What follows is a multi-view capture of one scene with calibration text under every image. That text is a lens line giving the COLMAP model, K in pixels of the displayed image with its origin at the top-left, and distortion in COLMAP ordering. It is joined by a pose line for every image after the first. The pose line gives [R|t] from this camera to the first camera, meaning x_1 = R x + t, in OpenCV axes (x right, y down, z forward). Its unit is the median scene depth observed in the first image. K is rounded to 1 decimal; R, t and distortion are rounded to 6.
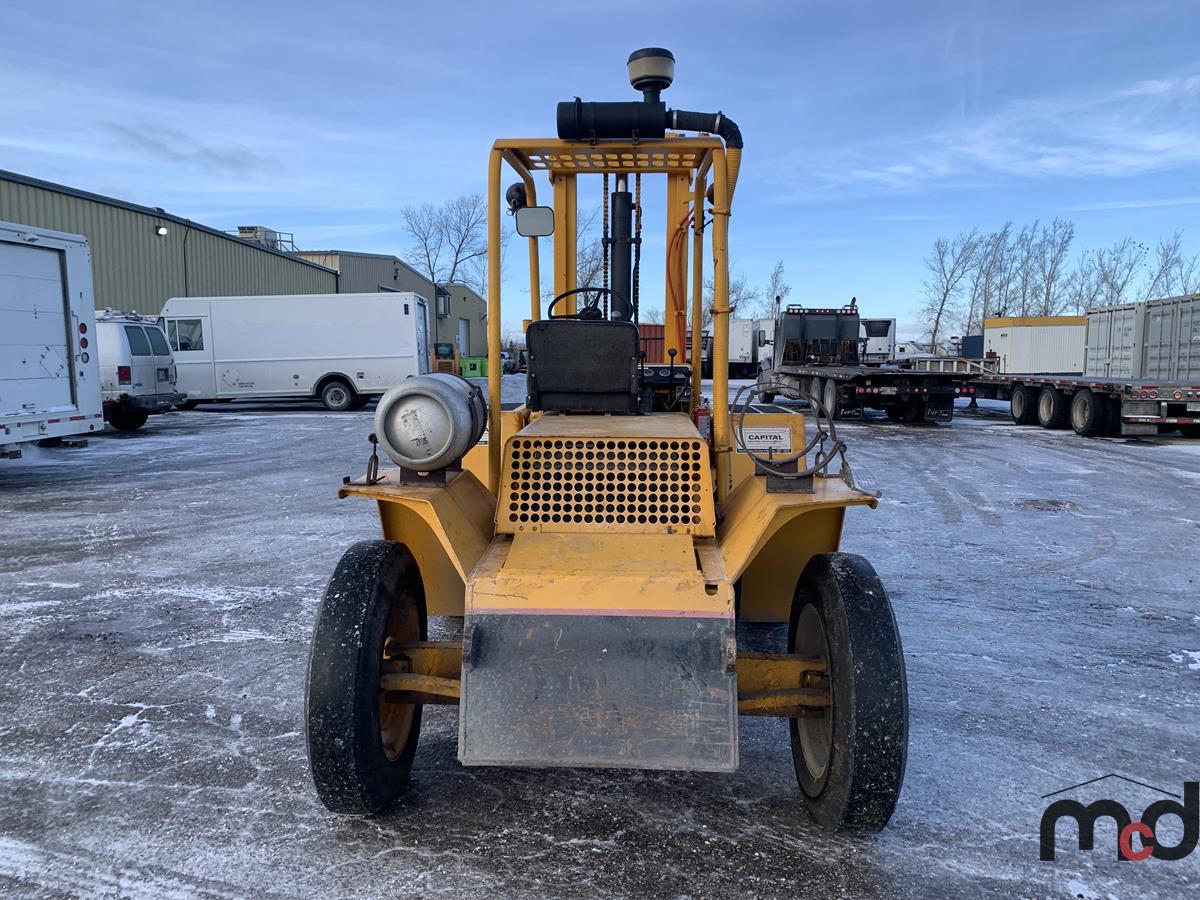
lens RADIAL K [[891.3, 0, 600.0], [0, 891.3, 450.0], [0, 0, 1]] dist [0.040338, -0.039720]
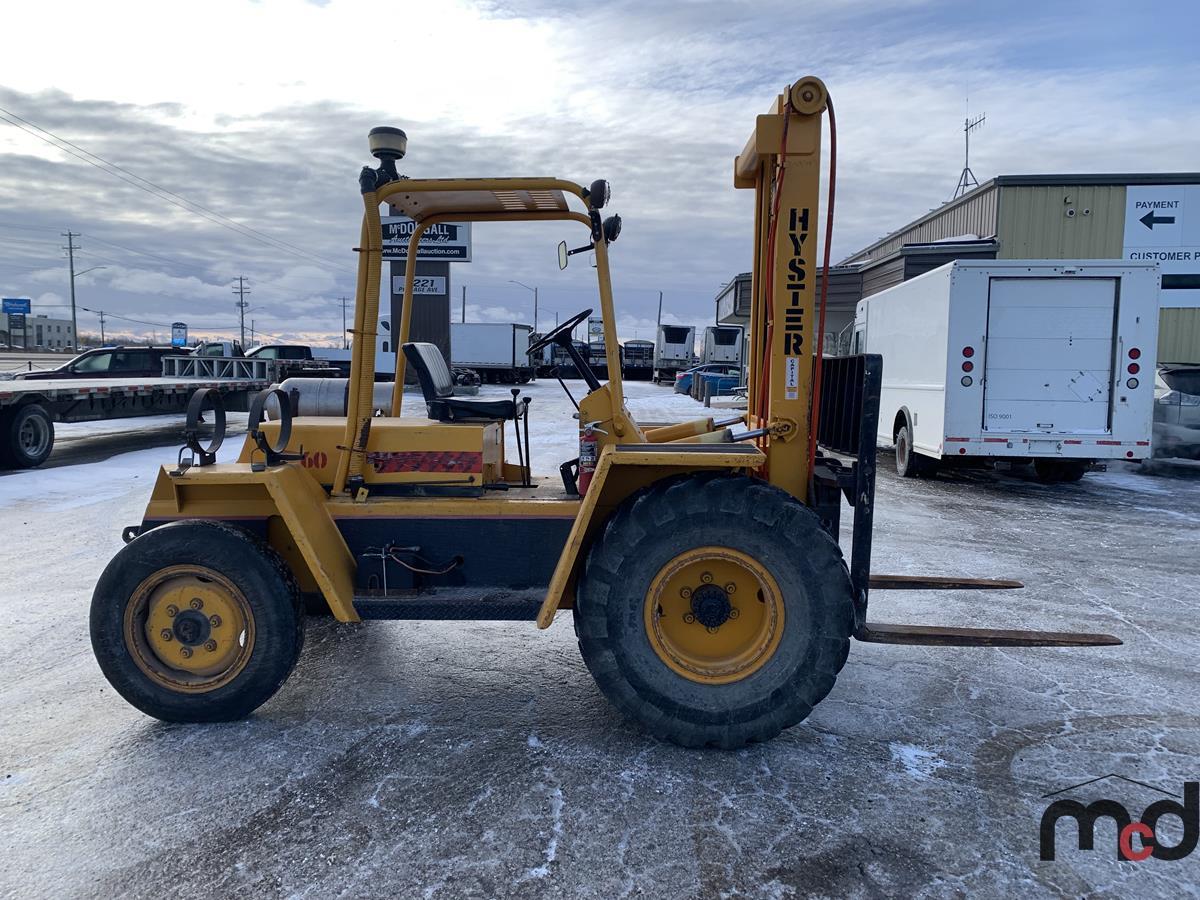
lens RADIAL K [[891.3, 0, 600.0], [0, 891.3, 450.0], [0, 0, 1]] dist [0.040338, -0.039720]
pose [[0.022376, 0.096004, -0.995129, 0.847784], [-0.128620, 0.987383, 0.092365, -0.096454], [0.991442, 0.125926, 0.034442, 0.819687]]
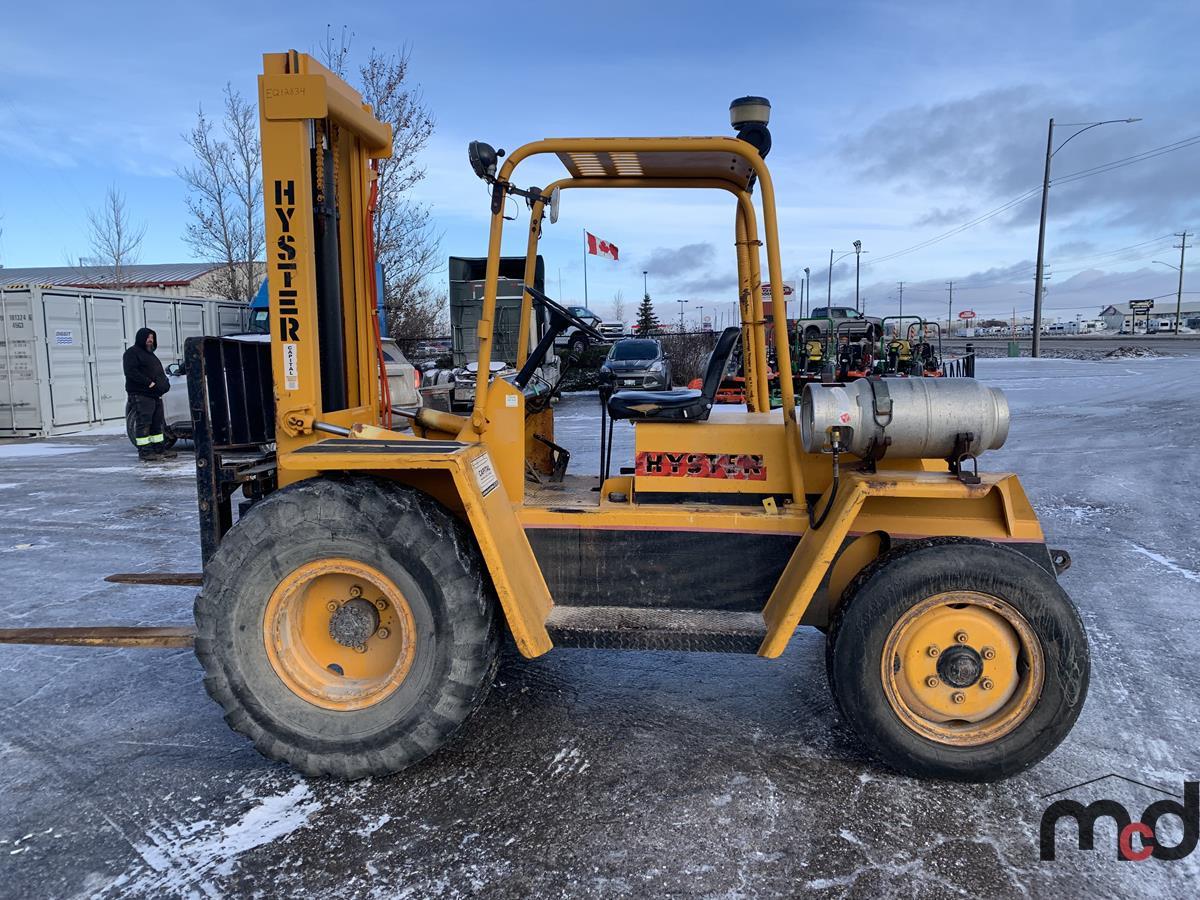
lens RADIAL K [[894.9, 0, 597.0], [0, 894.9, 454.2], [0, 0, 1]] dist [0.028594, -0.008136]
pose [[0.062258, -0.128417, 0.989764, -0.724531], [0.121422, 0.985296, 0.120200, -0.096181], [-0.990647, 0.112695, 0.076935, 0.725732]]
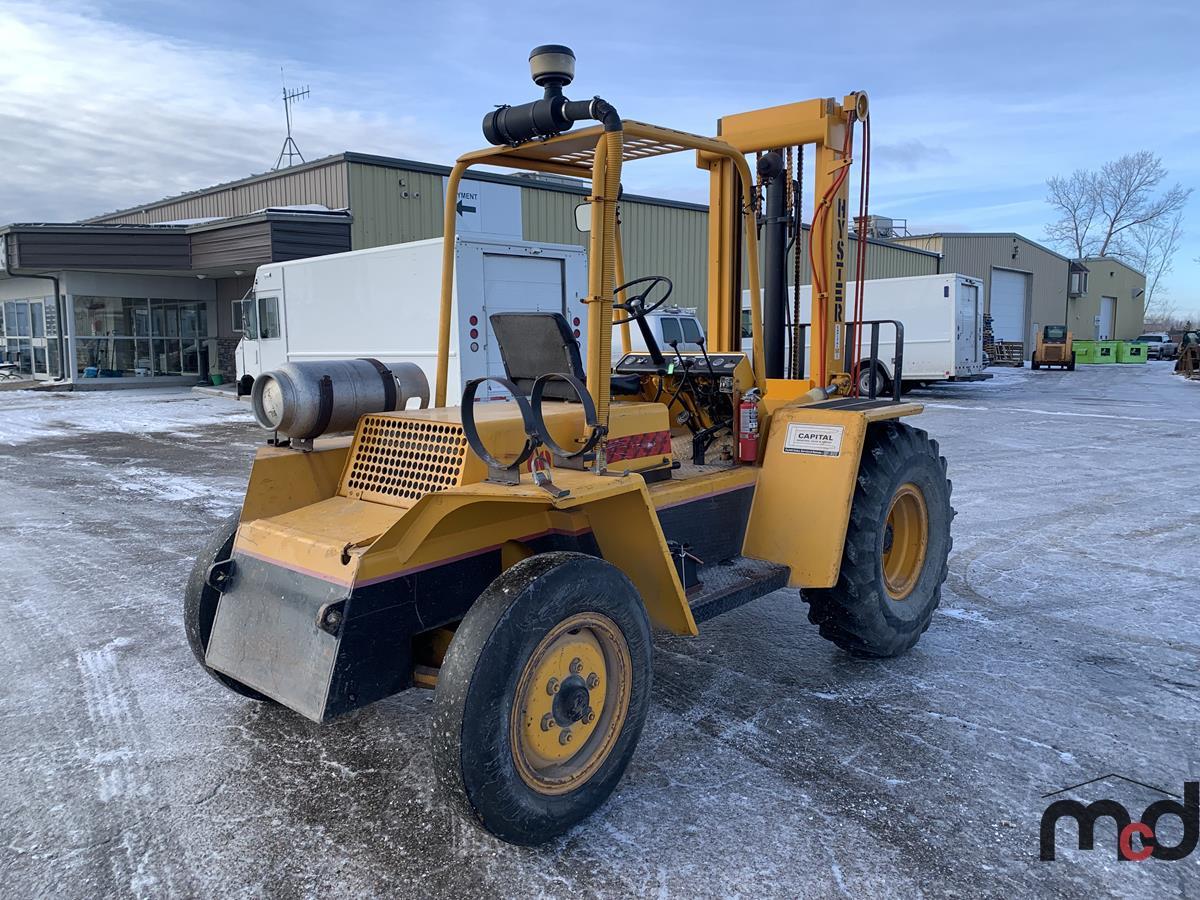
lens RADIAL K [[888.4, 0, 614.3], [0, 888.4, 438.6], [0, 0, 1]] dist [0.051732, -0.045451]
pose [[0.780212, 0.065448, -0.622081, 0.486622], [-0.062689, 0.997685, 0.026340, -0.019411], [0.622365, 0.018447, 0.782509, 0.157656]]
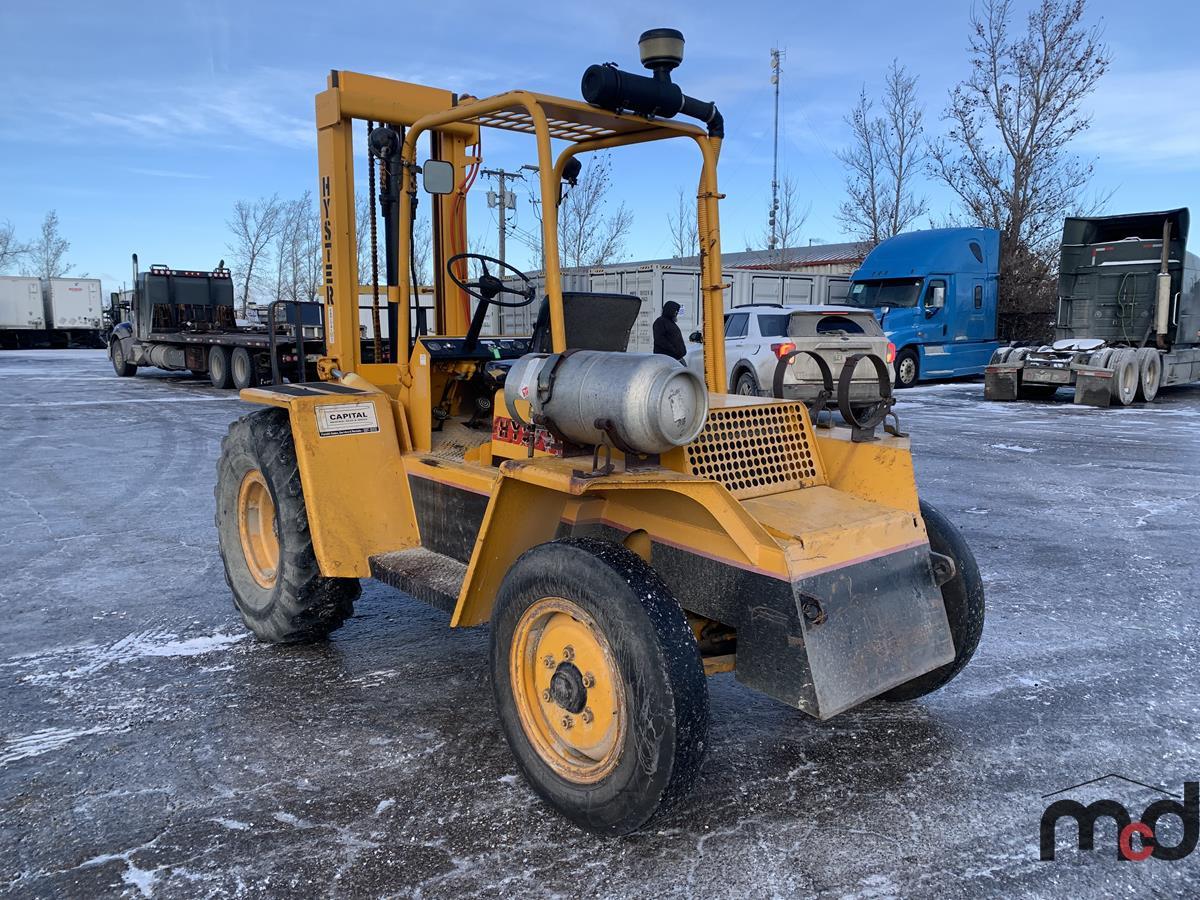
lens RADIAL K [[894.9, 0, 597.0], [0, 894.9, 454.2], [0, 0, 1]] dist [0.028594, -0.008136]
pose [[0.735820, -0.102545, 0.669368, -0.461632], [0.074356, 0.994726, 0.070651, -0.025349], [-0.673082, -0.002215, 0.739564, 0.176882]]
